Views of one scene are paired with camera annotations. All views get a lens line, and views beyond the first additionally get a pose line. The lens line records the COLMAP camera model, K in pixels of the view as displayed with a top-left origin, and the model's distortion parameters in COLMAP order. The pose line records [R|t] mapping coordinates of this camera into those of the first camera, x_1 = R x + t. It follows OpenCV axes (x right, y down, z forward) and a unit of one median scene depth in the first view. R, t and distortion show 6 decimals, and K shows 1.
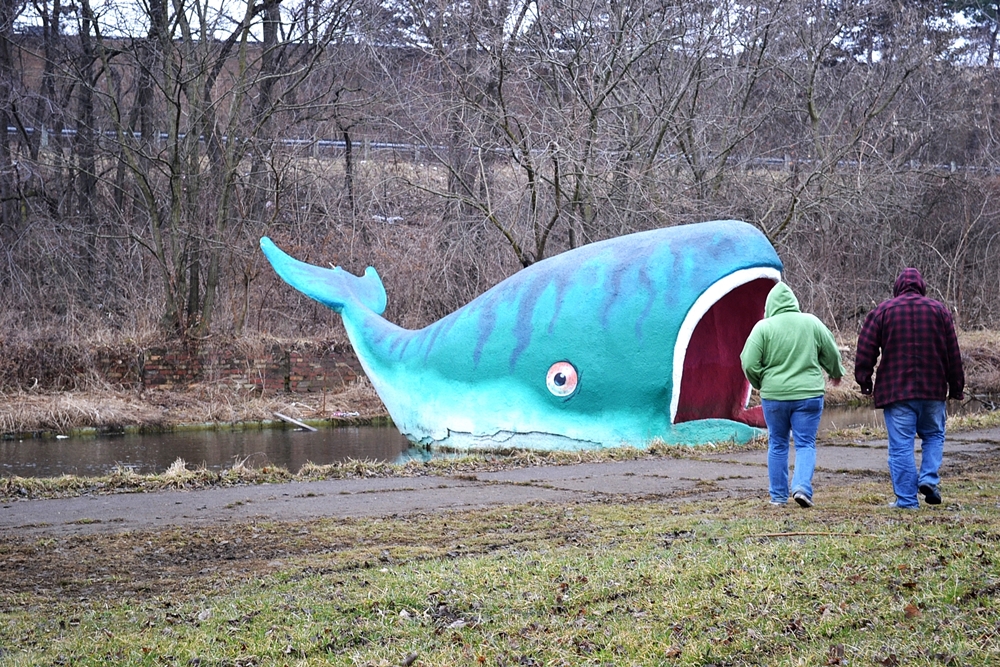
lens RADIAL K [[1903.5, 0, 500.7], [0, 1903.5, 333.4], [0, 0, 1]] dist [0.000974, 0.000000]
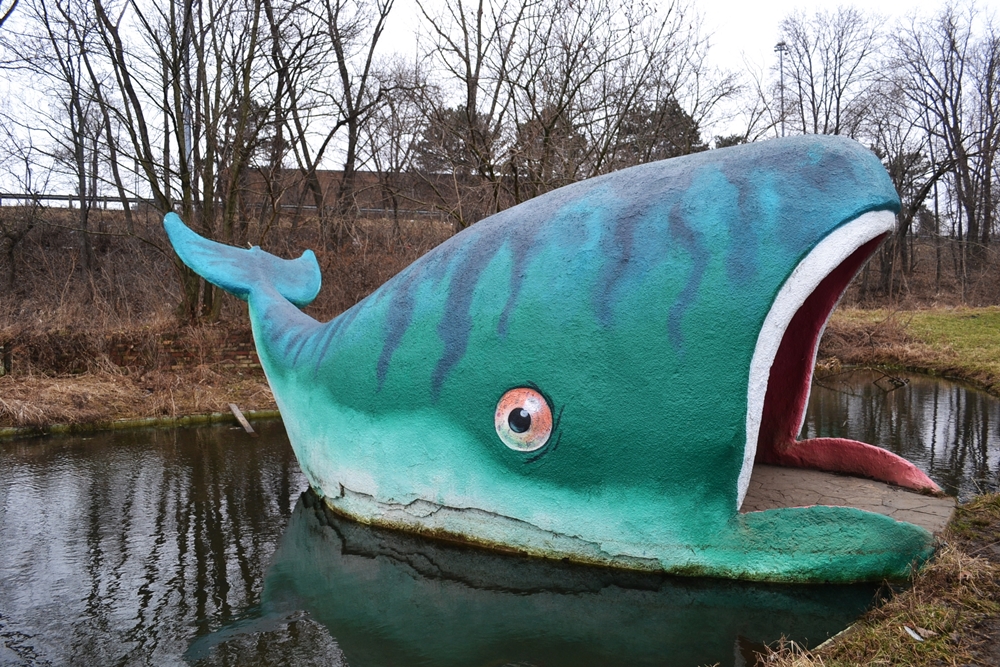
lens RADIAL K [[817.1, 0, 499.1], [0, 817.1, 337.0], [0, 0, 1]] dist [-0.088335, 0.002722]
pose [[0.999977, -0.004655, 0.004964, 0.023959], [0.004504, 0.999535, 0.030143, -0.006207], [-0.005102, -0.030120, 0.999533, 0.758788]]
